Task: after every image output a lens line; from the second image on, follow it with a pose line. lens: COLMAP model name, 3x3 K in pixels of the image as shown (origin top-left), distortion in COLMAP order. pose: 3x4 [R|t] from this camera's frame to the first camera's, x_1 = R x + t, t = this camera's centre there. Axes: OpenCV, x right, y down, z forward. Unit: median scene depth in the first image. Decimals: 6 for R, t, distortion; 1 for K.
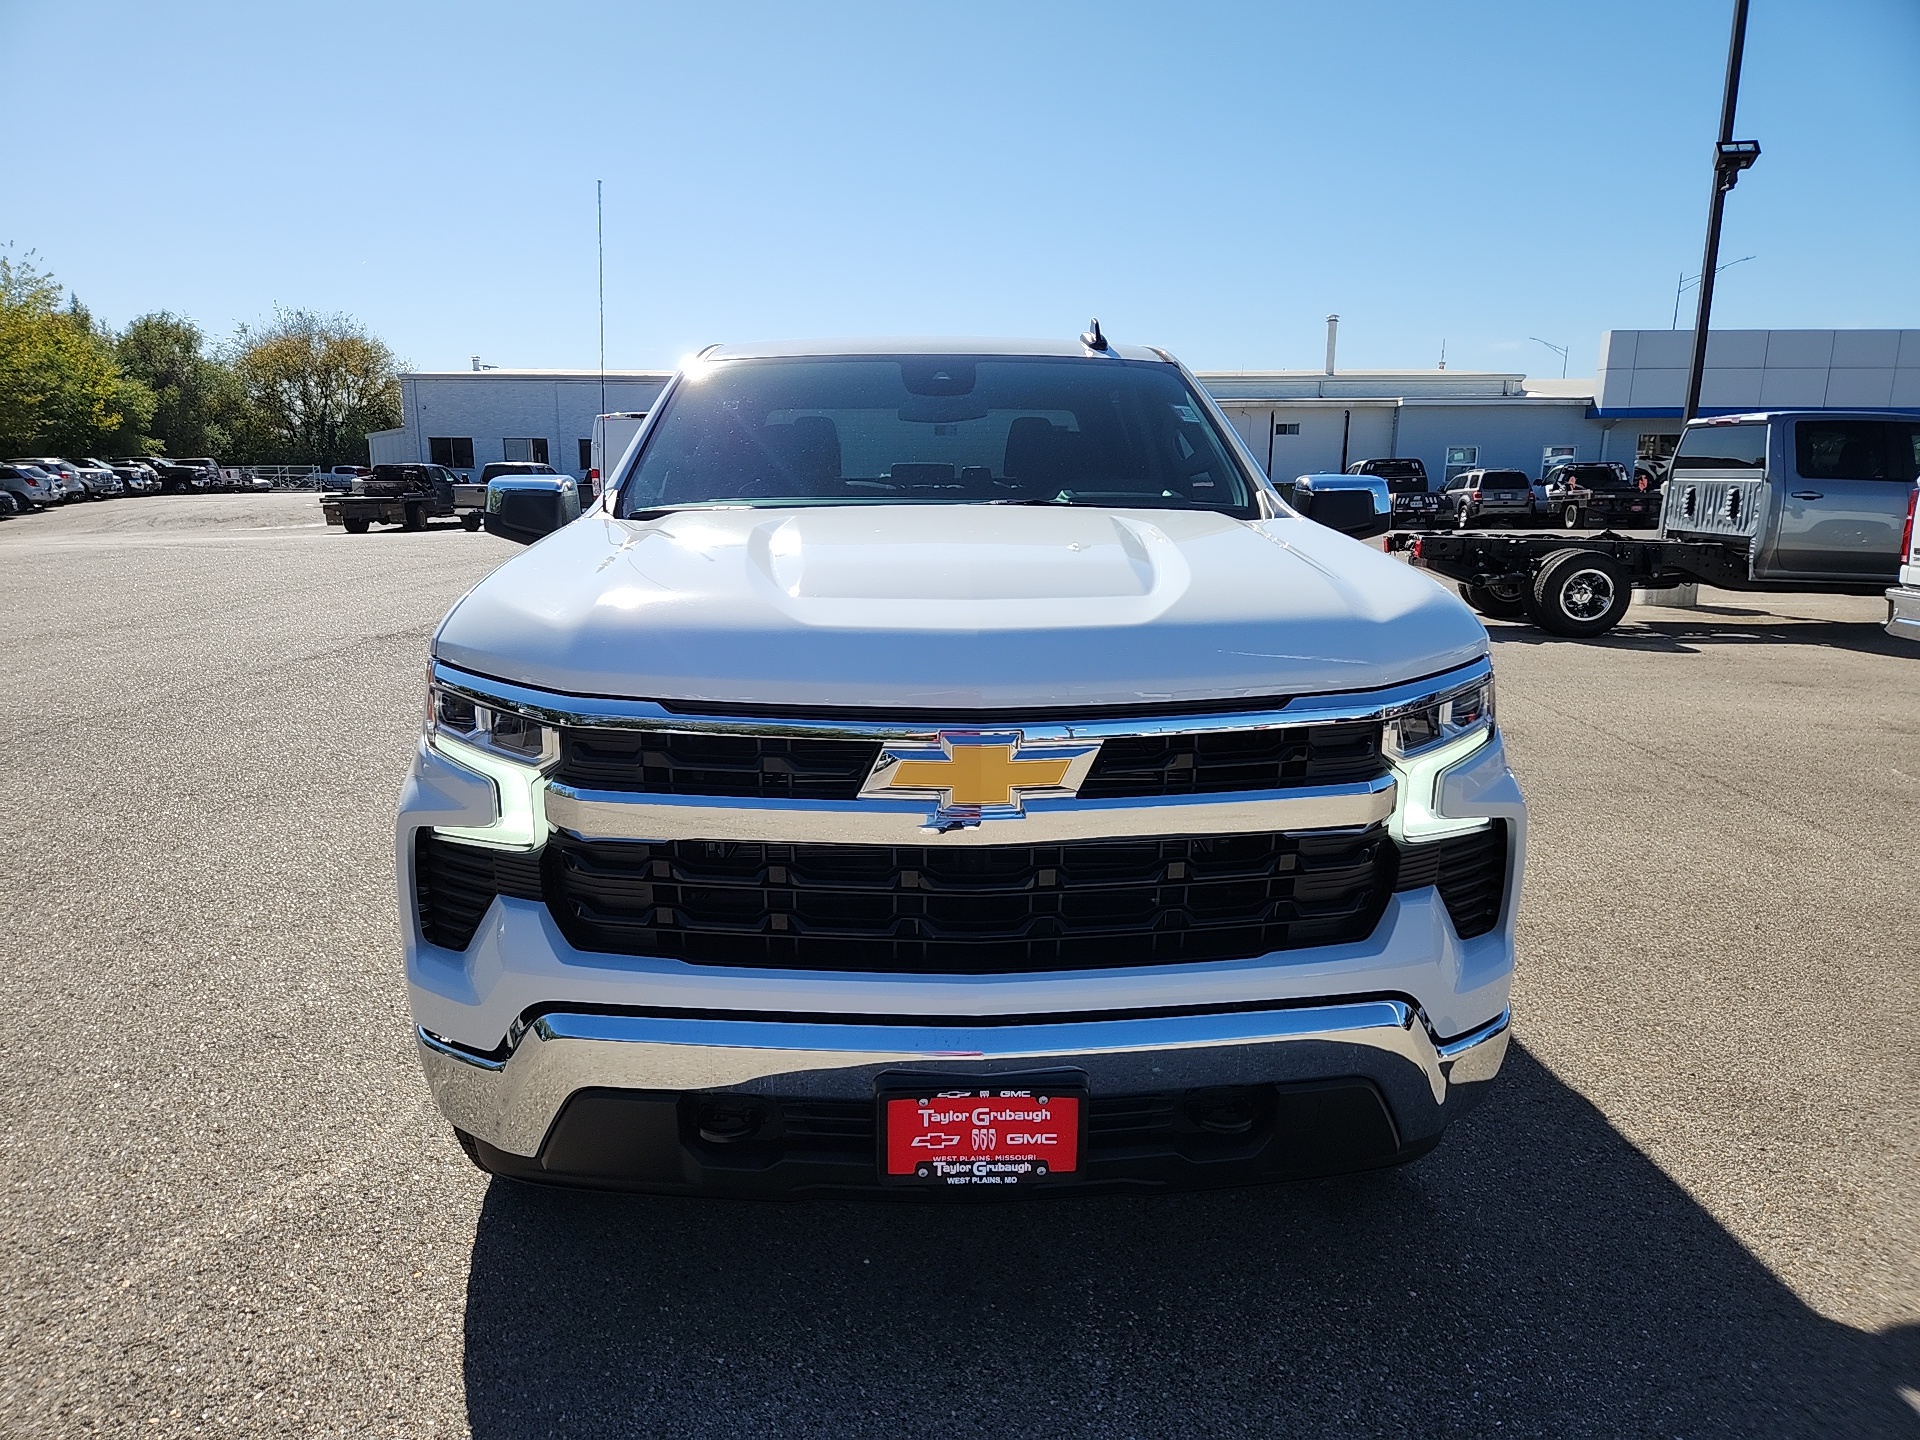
lens RADIAL K [[1287.7, 0, 948.6], [0, 1287.7, 723.2], [0, 0, 1]] dist [0.074556, -0.054086]
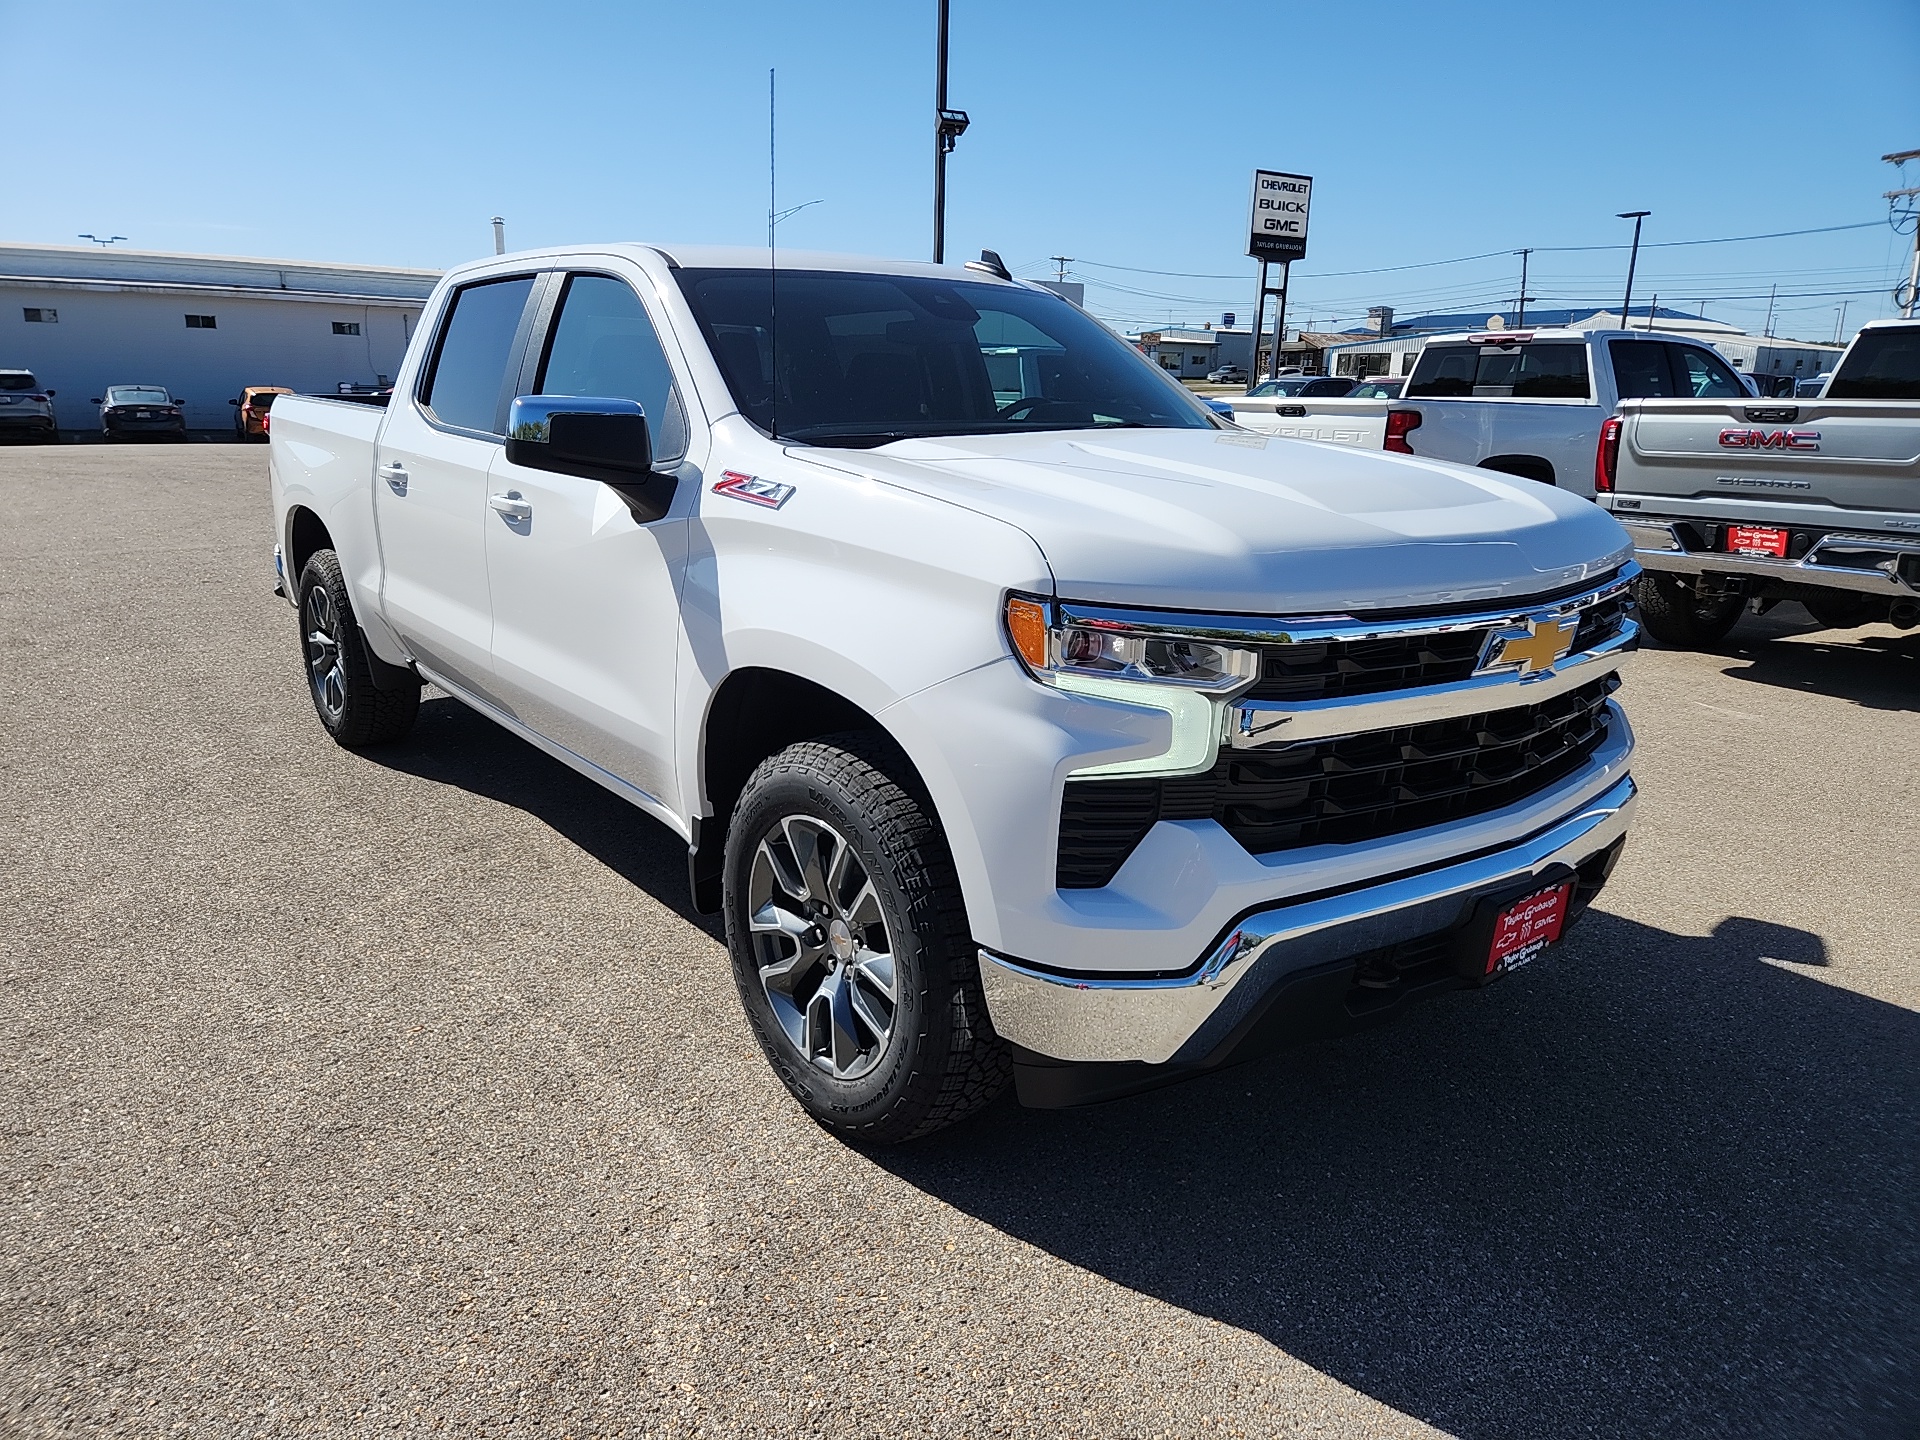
lens RADIAL K [[1287.7, 0, 948.6], [0, 1287.7, 723.2], [0, 0, 1]] dist [0.074556, -0.054086]
pose [[0.800701, -0.139046, 0.582704, -1.088248], [0.100967, 0.990099, 0.097519, -0.062630], [-0.590495, -0.019250, 0.806812, 0.279300]]
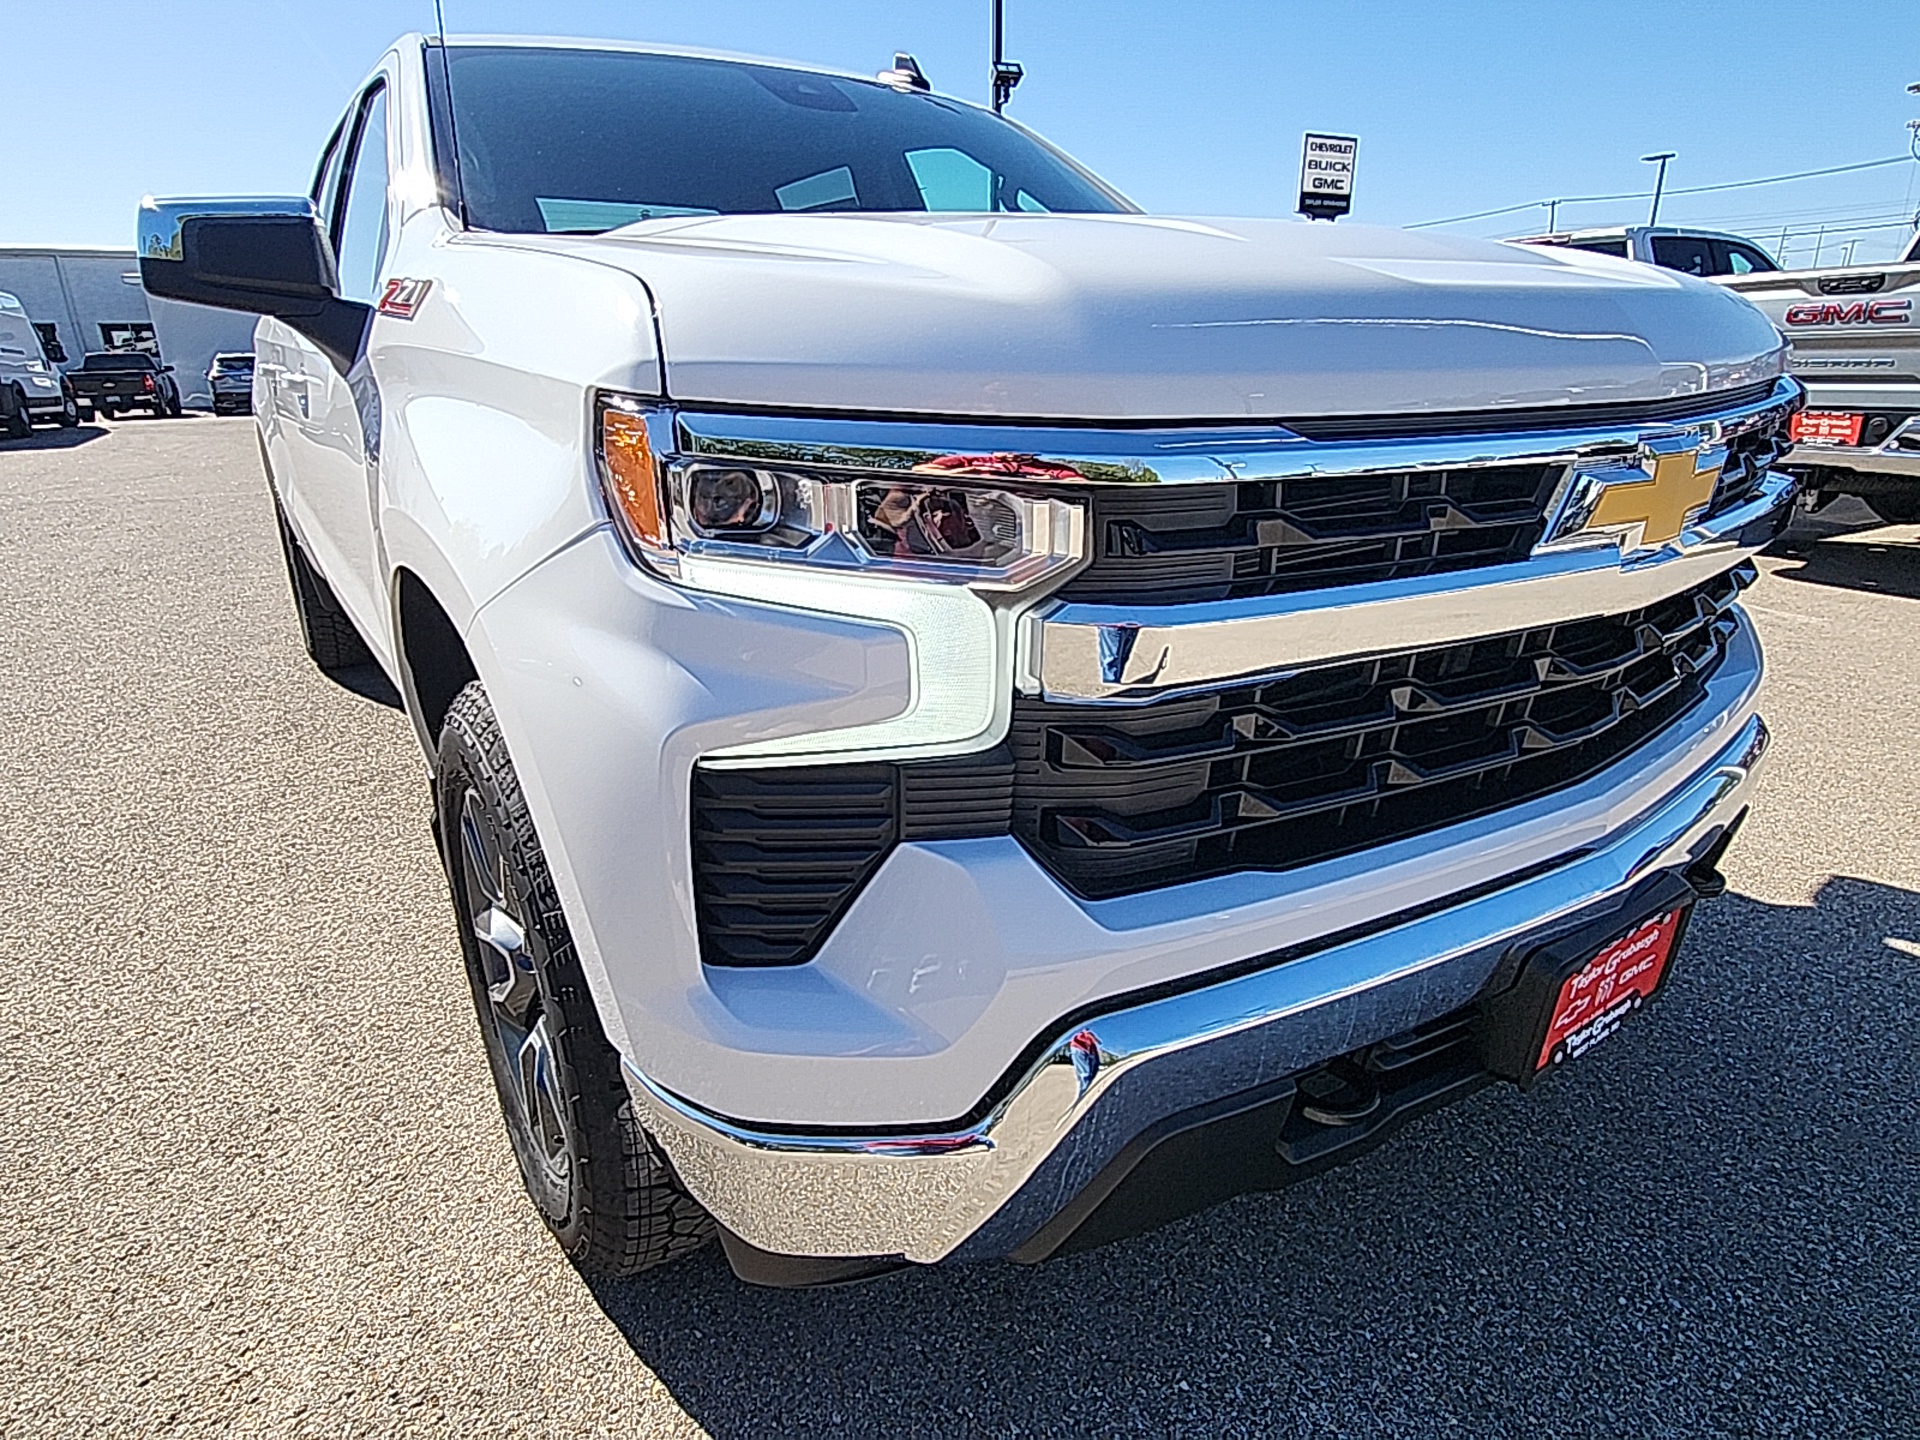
lens RADIAL K [[1066.8, 0, 942.6], [0, 1066.8, 717.8], [0, 0, 1]] dist [0.004503, -0.000220]
pose [[0.849434, -0.187710, 0.493180, -0.550520], [0.120783, 0.978943, 0.164566, 0.012418], [-0.513685, -0.080220, 0.854220, 0.634654]]
